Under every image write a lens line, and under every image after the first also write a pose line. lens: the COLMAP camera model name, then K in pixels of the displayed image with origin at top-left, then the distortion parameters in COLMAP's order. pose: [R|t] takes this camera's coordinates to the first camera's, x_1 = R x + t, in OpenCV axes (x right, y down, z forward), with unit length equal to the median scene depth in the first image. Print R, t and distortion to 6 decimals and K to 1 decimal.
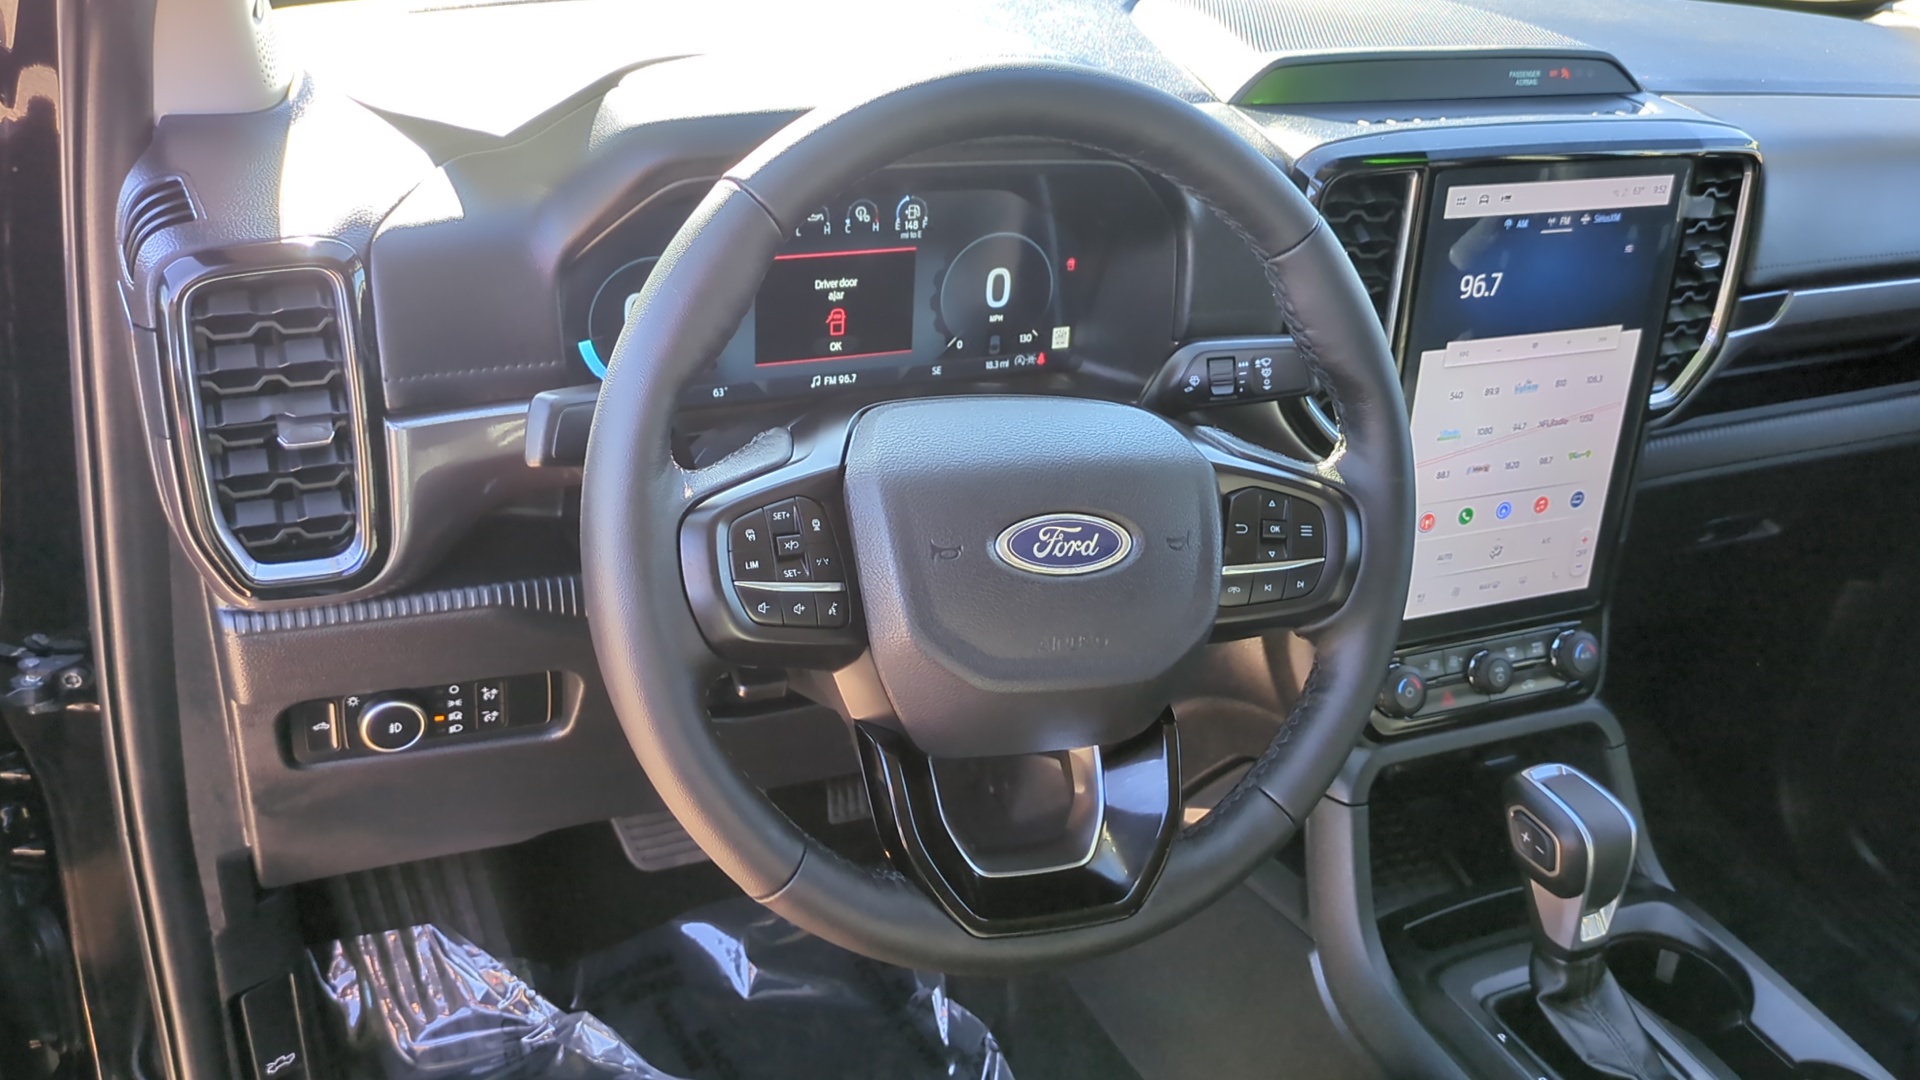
lens RADIAL K [[1661.3, 0, 969.1], [0, 1661.3, 545.1], [0, 0, 1]] dist [0.062110, -0.080185]
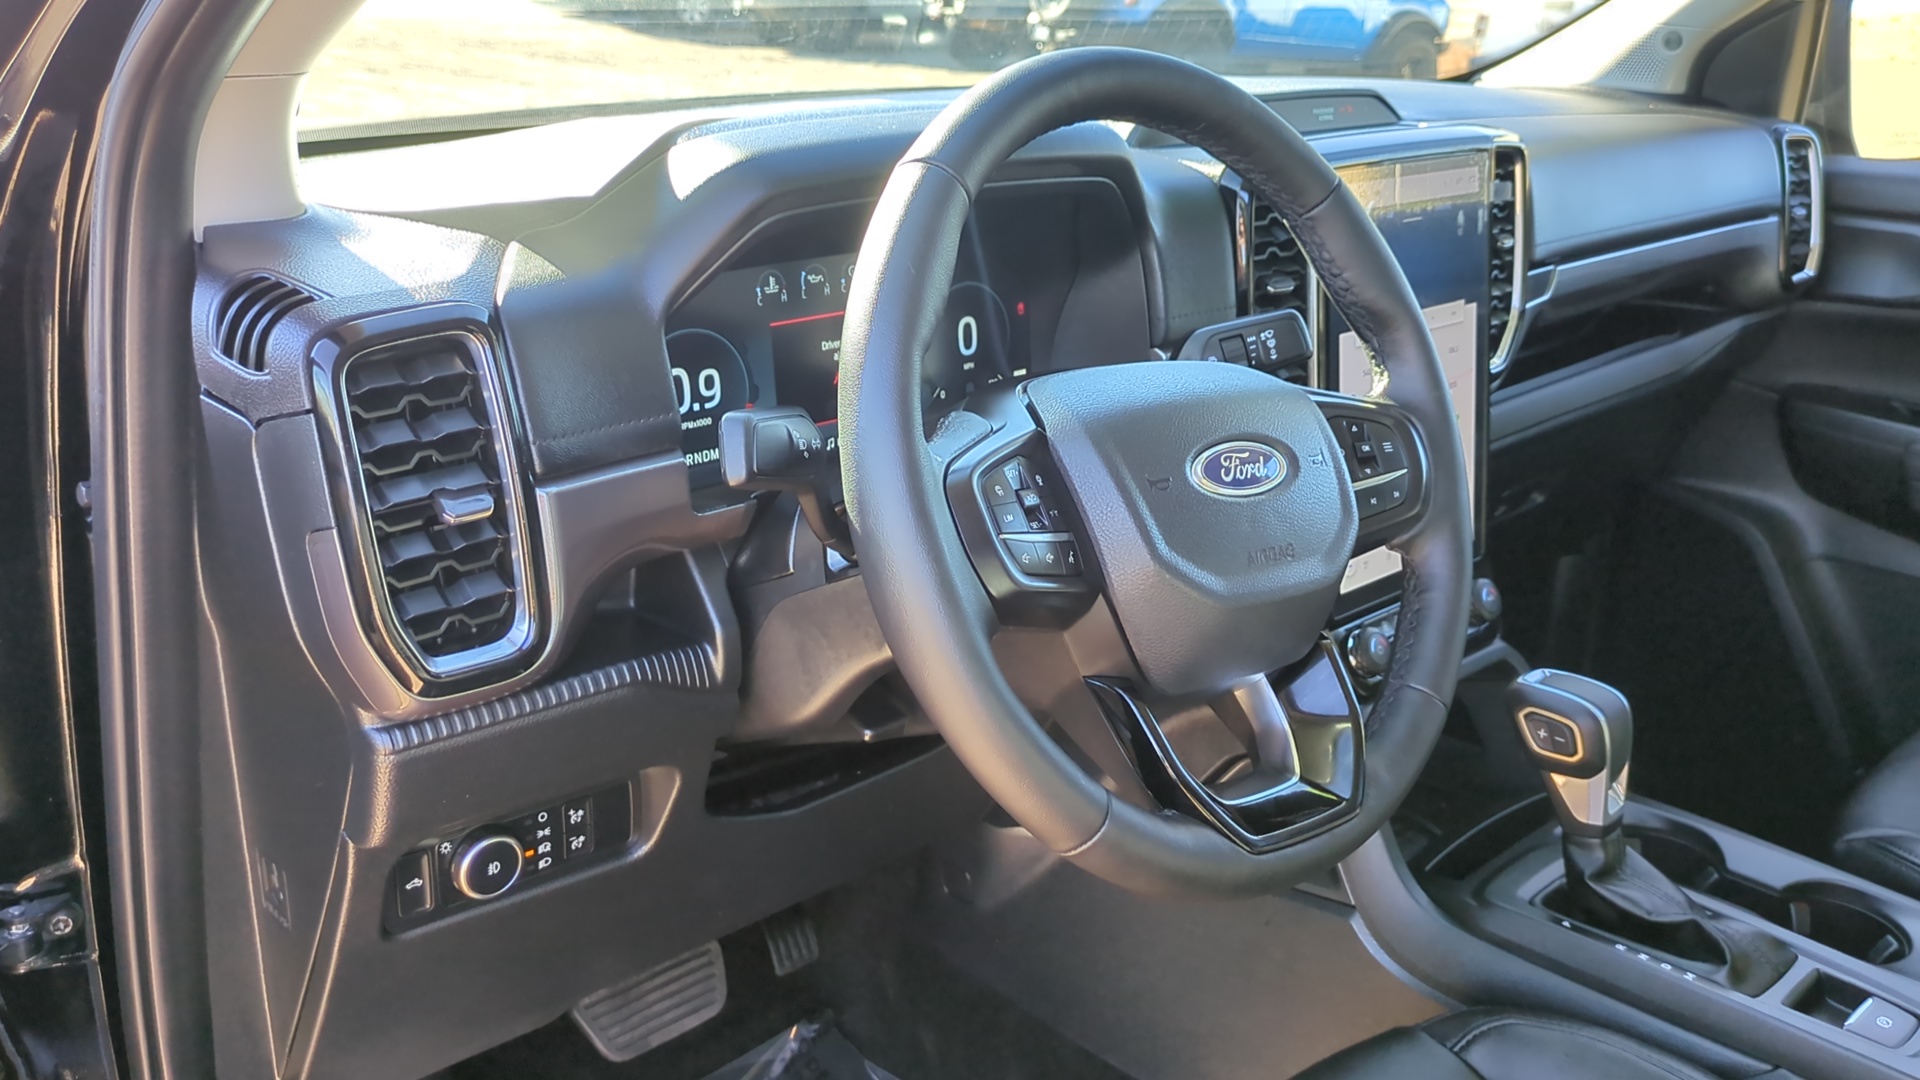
lens RADIAL K [[1661.3, 0, 987.2], [0, 1661.3, 547.0], [0, 0, 1]] dist [0.062110, -0.080185]
pose [[0.938936, -0.182833, 0.291499, -0.307452], [0.224155, 0.967741, -0.115032, 0.099463], [-0.261063, 0.173349, 0.949629, 0.026265]]
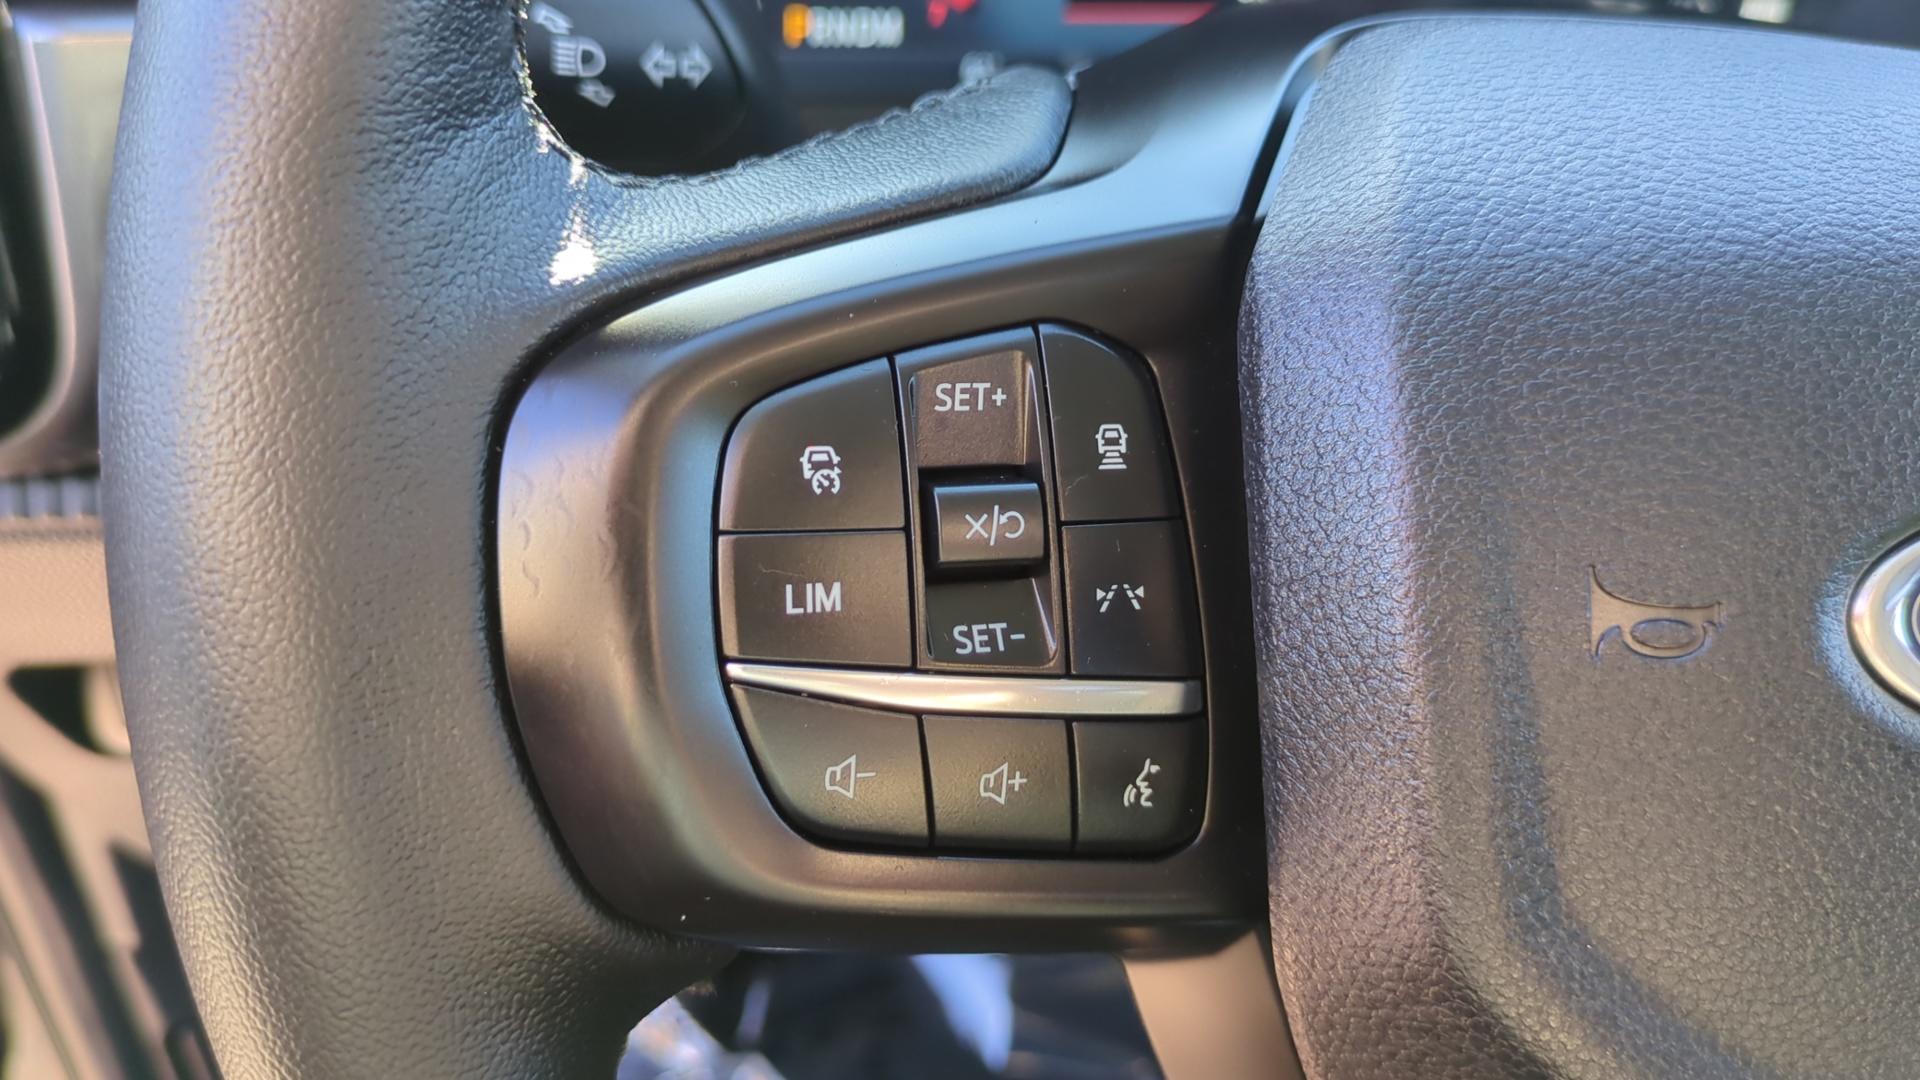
lens RADIAL K [[1661.3, 0, 957.8], [0, 1661.3, 541.3], [0, 0, 1]] dist [0.062110, -0.080185]
pose [[0.965784, 0.135867, -0.220909, -0.041327], [-0.109608, 0.985813, 0.127119, -0.019526], [0.235047, -0.098556, 0.966975, 0.537476]]
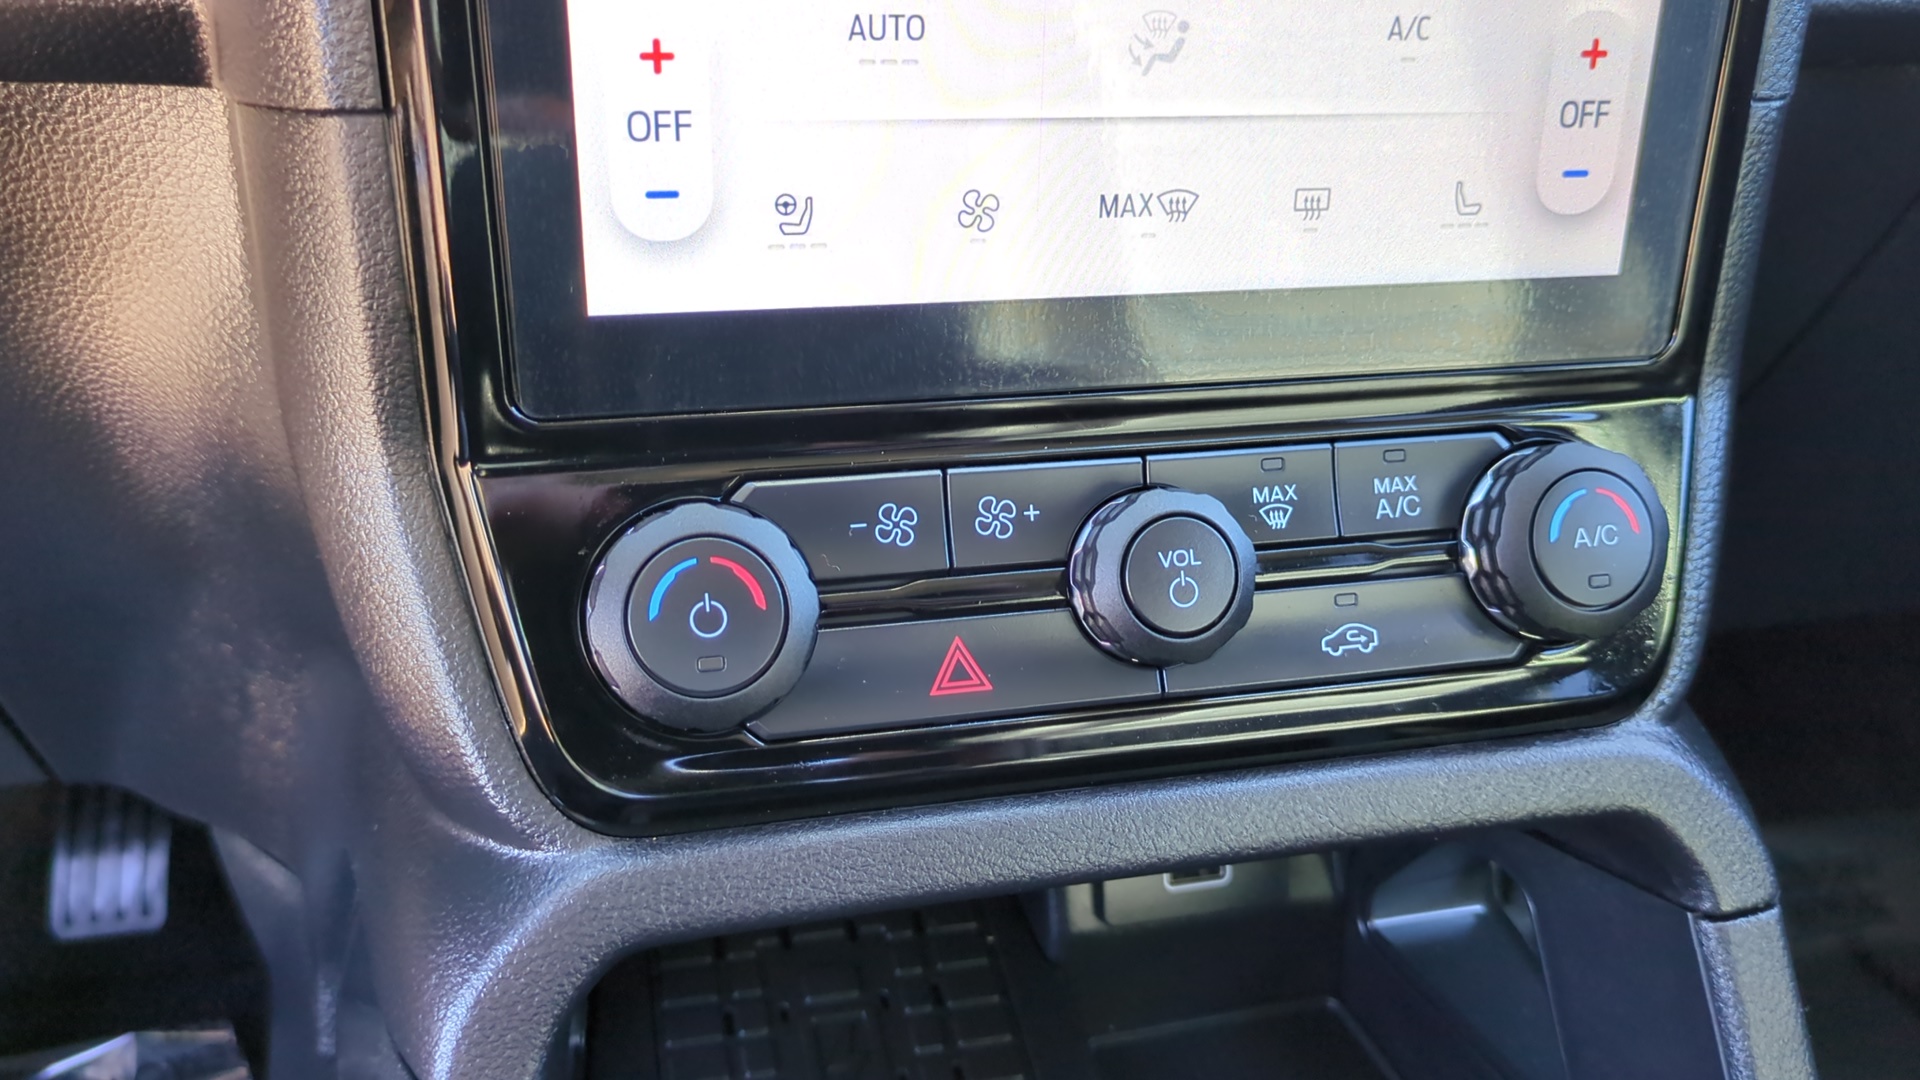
lens RADIAL K [[1661.3, 0, 961.6], [0, 1661.3, 552.1], [0, 0, 1]] dist [0.062110, -0.080185]
pose [[0.986997, 0.033758, -0.157152, 0.363966], [-0.041106, 0.998197, -0.043742, 0.095714], [0.155392, 0.049633, 0.986605, 0.856700]]
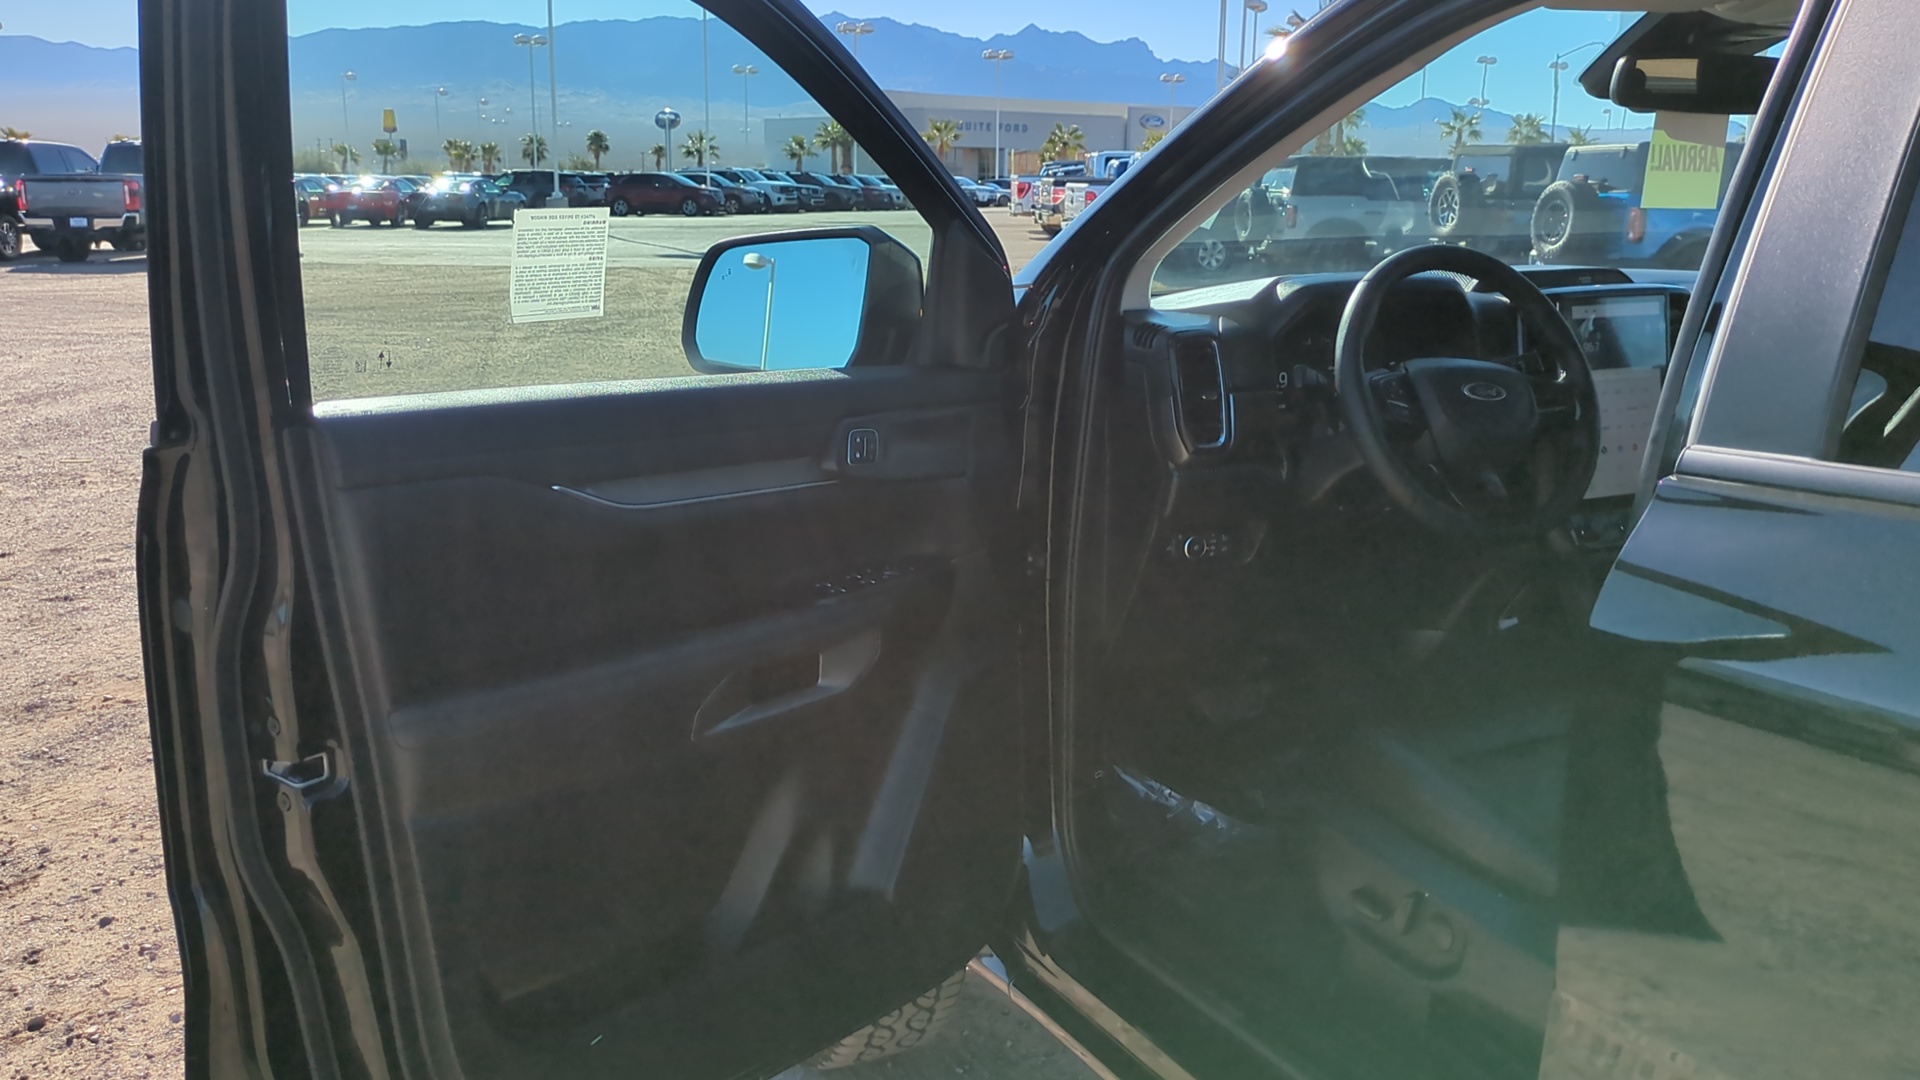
lens RADIAL K [[1661.3, 0, 966.7], [0, 1661.3, 569.7], [0, 0, 1]] dist [0.062110, -0.080185]
pose [[0.993688, -0.111225, 0.014592, -0.681462], [0.110631, 0.950131, -0.291569, 0.775565], [0.018566, 0.291343, 0.956438, -1.274468]]
